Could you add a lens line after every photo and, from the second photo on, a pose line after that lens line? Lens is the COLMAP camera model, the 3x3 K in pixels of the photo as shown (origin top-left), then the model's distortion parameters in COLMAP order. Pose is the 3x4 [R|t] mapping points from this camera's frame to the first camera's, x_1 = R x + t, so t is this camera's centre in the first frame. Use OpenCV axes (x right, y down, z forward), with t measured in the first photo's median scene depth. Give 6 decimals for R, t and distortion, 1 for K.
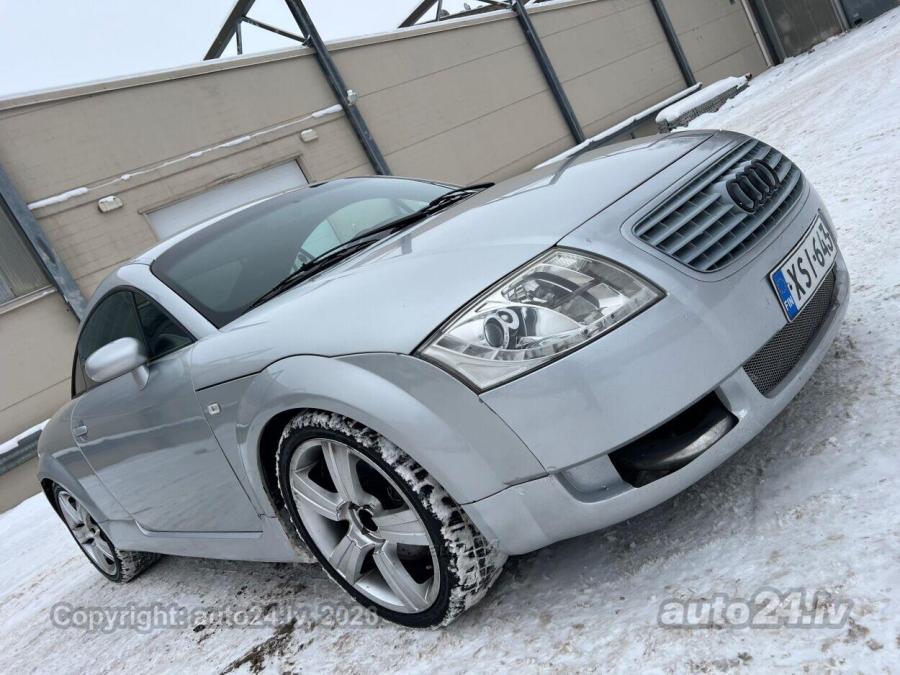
lens RADIAL K [[675.7, 0, 450.0], [0, 675.7, 337.5], [0, 0, 1]] dist [0.000667, -0.000206]
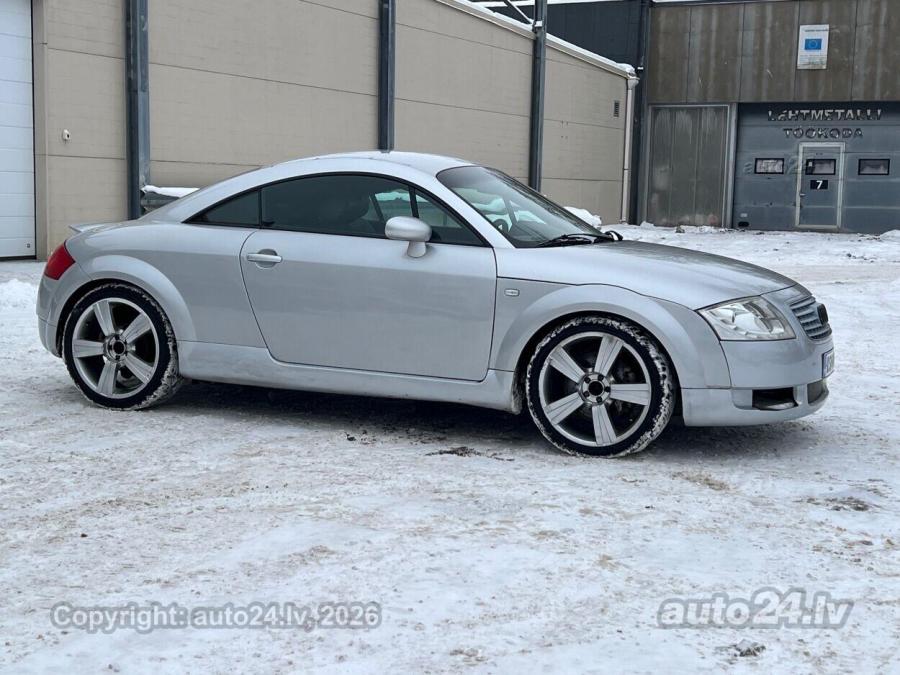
lens RADIAL K [[1321.3, 0, 450.0], [0, 1321.3, 337.5], [0, 0, 1]] dist [0.222747, -0.784865]
pose [[0.816557, 0.441886, 0.371446, -1.495846], [-0.383643, 0.896205, -0.222788, 0.901363], [-0.431339, 0.039416, 0.901329, -1.644133]]
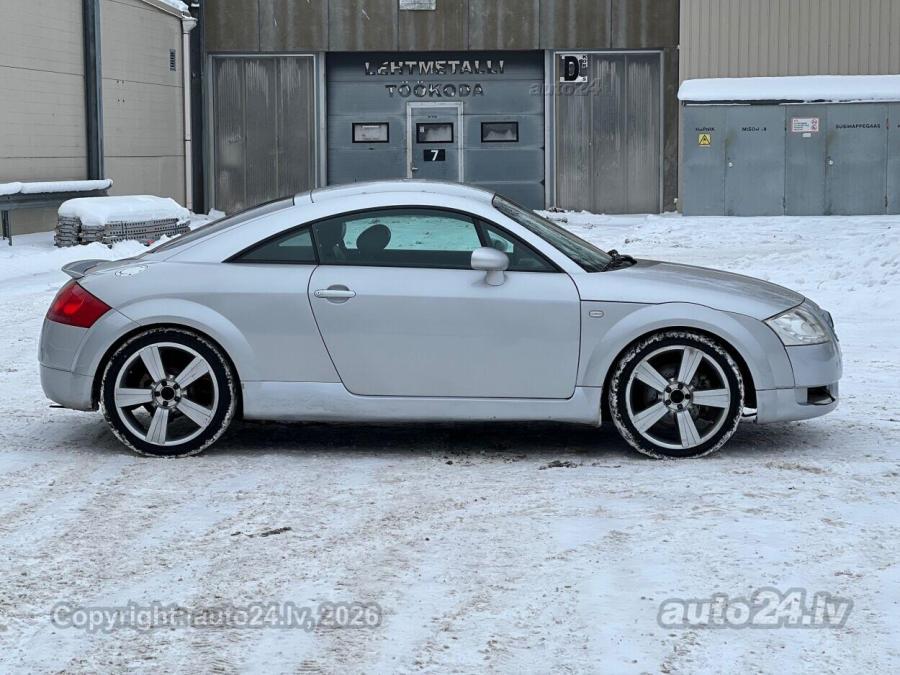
lens RADIAL K [[1959.7, 0, 444.2], [0, 1959.7, 309.9], [0, 0, 1]] dist [-0.050792, 4.245878]
pose [[0.674895, 0.410464, 0.613217, -3.487741], [-0.230356, 0.906678, -0.353371, 1.850262], [-0.701037, 0.097230, 0.706466, -2.136725]]
